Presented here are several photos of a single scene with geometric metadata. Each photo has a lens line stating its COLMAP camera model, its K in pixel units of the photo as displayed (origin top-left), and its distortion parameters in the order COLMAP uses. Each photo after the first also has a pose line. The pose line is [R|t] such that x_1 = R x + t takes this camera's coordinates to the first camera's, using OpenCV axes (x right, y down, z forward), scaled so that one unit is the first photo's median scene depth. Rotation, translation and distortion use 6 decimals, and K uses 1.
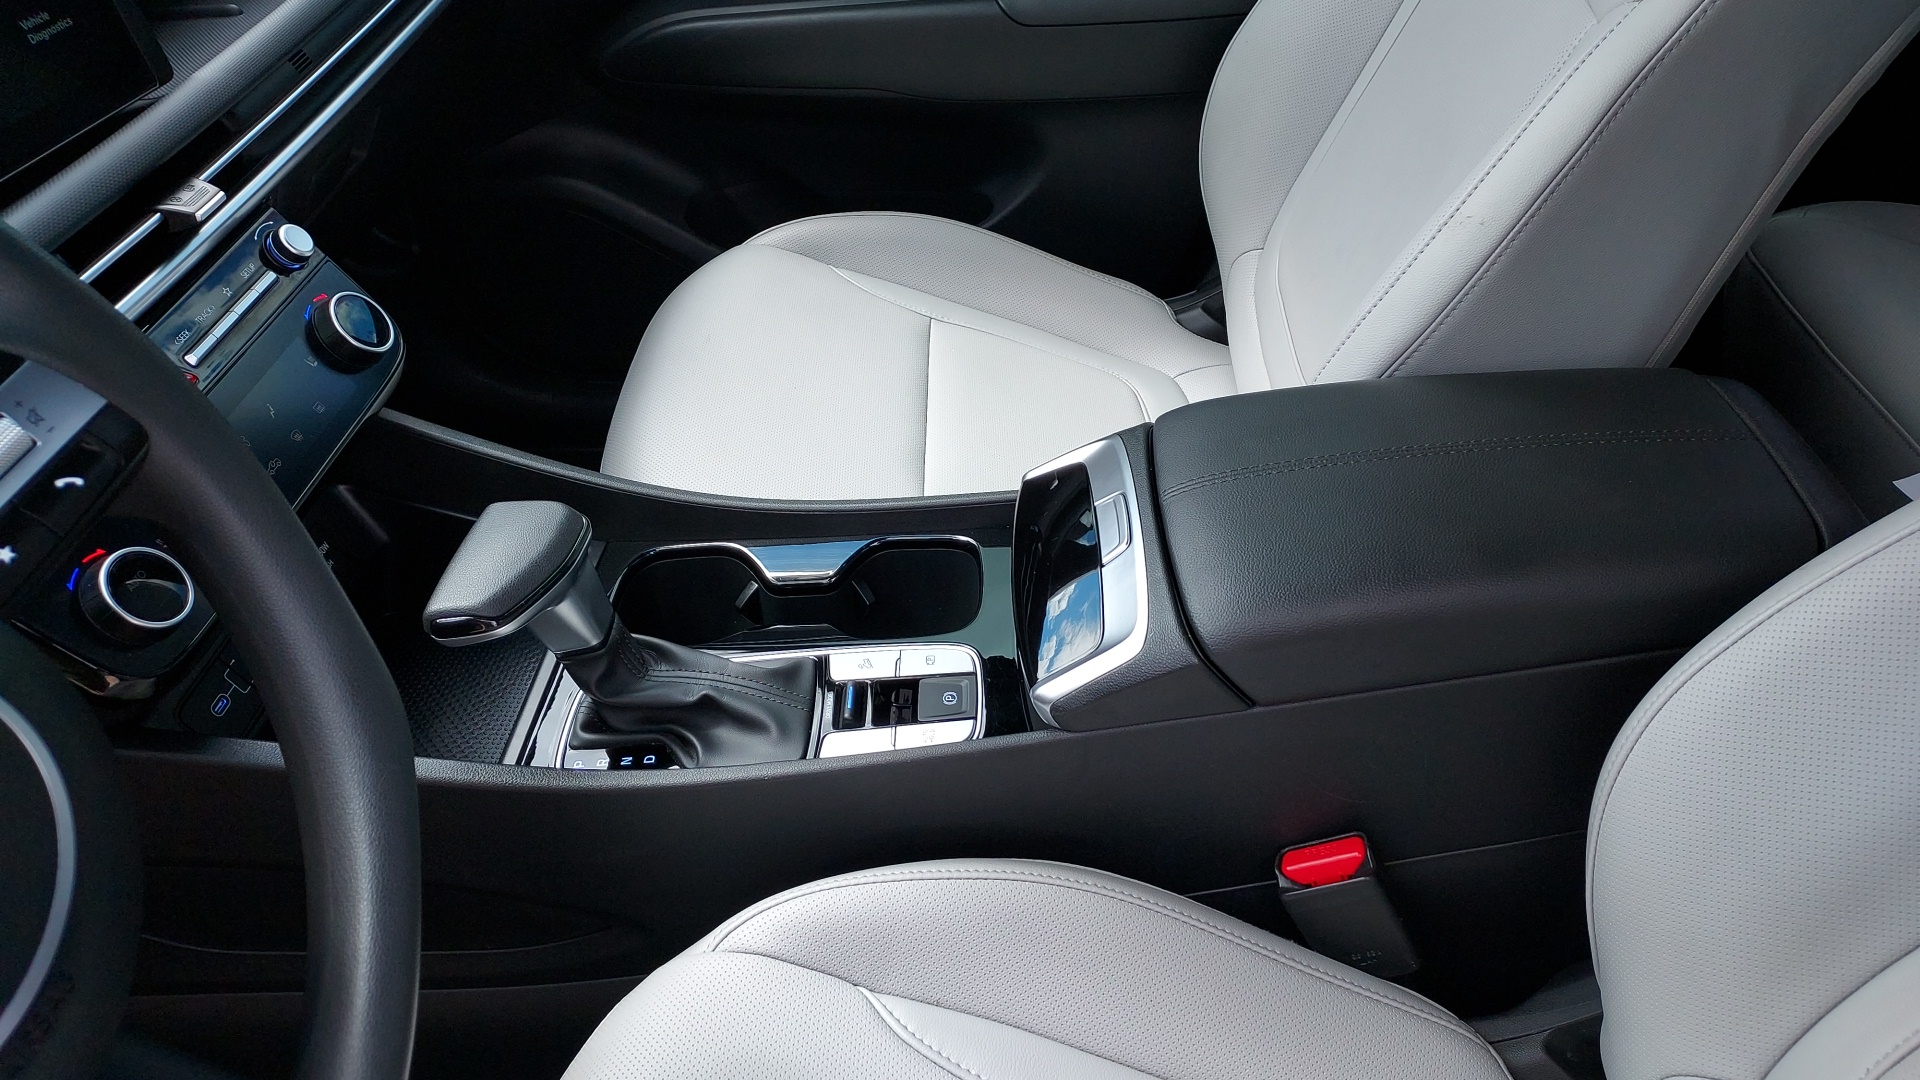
lens RADIAL K [[1450.2, 0, 960.0], [0, 1450.2, 540.0], [0, 0, 1]] dist [0.039418, 0.000613]
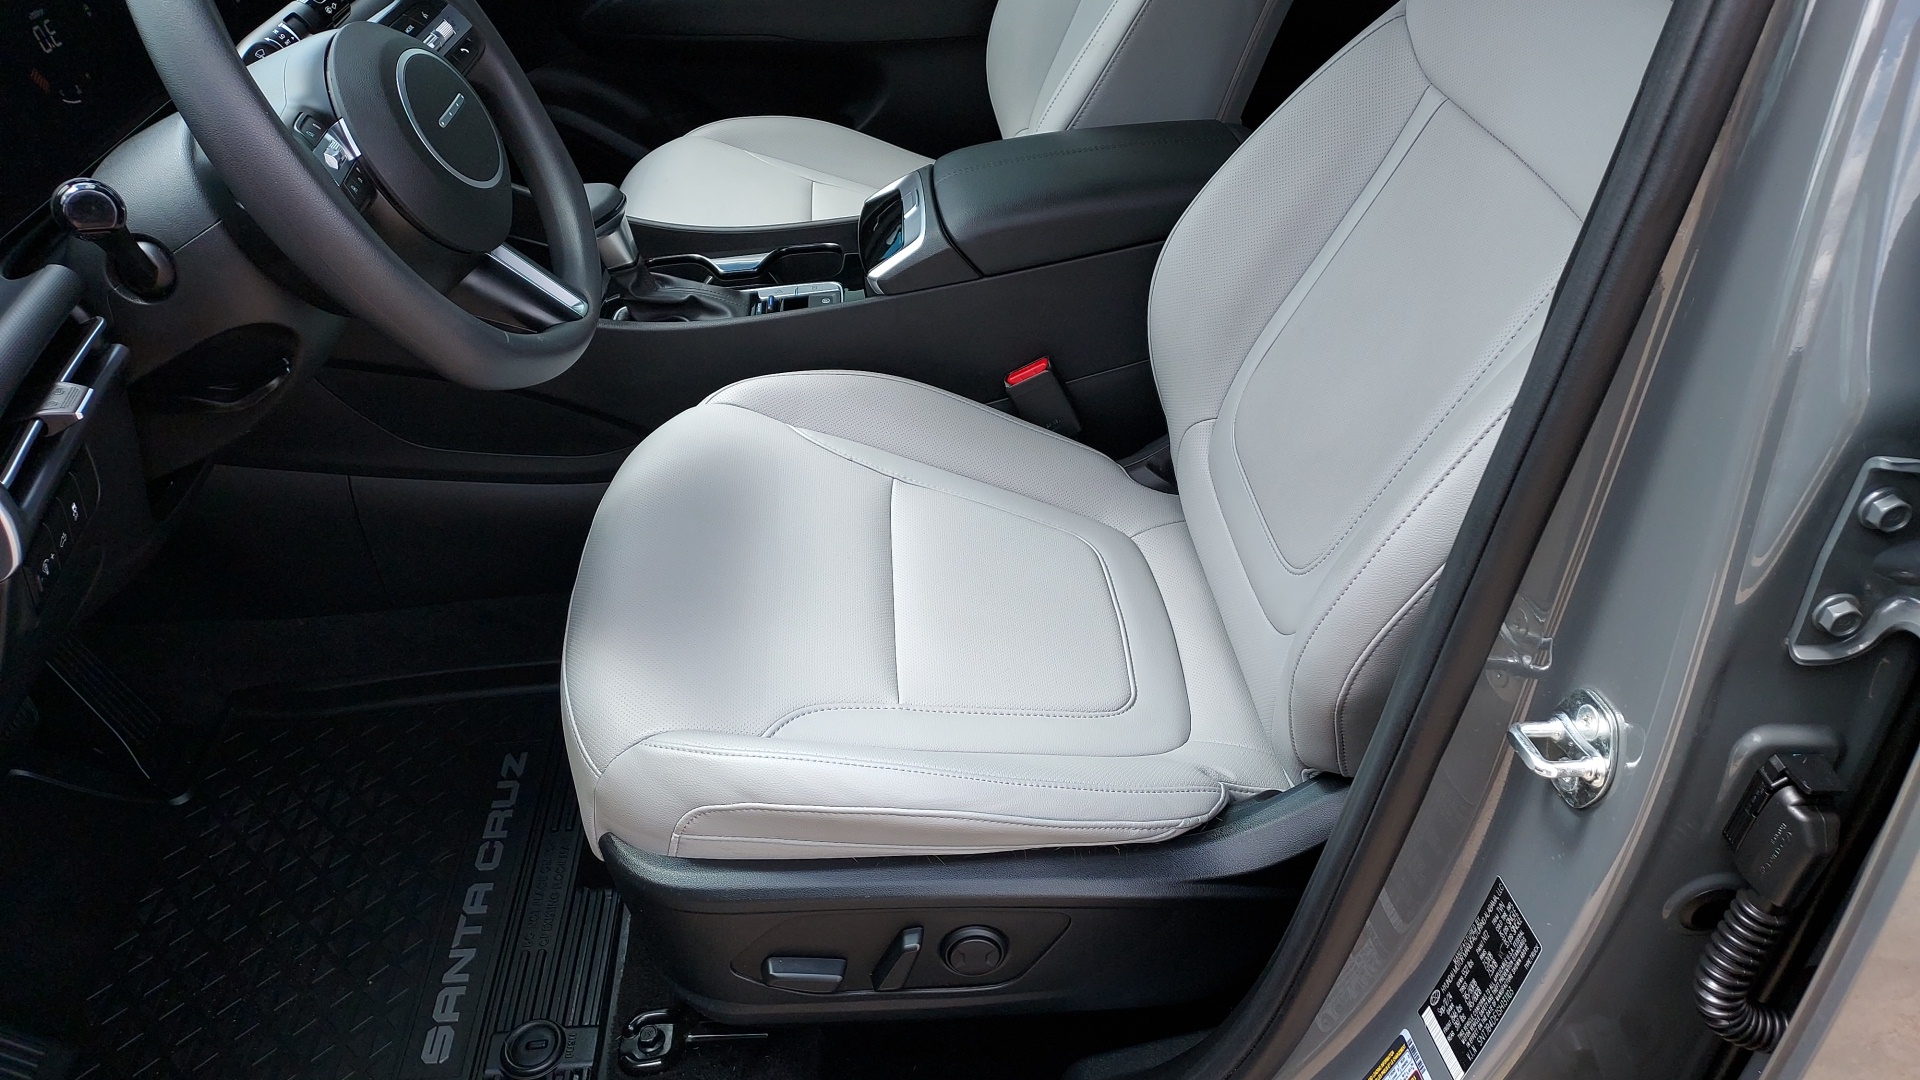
lens RADIAL K [[1391.5, 0, 975.8], [0, 1391.5, 542.6], [0, 0, 1]] dist [0.023773, 0.004126]
pose [[0.995794, -0.039576, 0.082628, 0.024495], [0.042898, 0.998324, -0.038835, 0.496946], [-0.080952, 0.042216, 0.995824, -0.761561]]
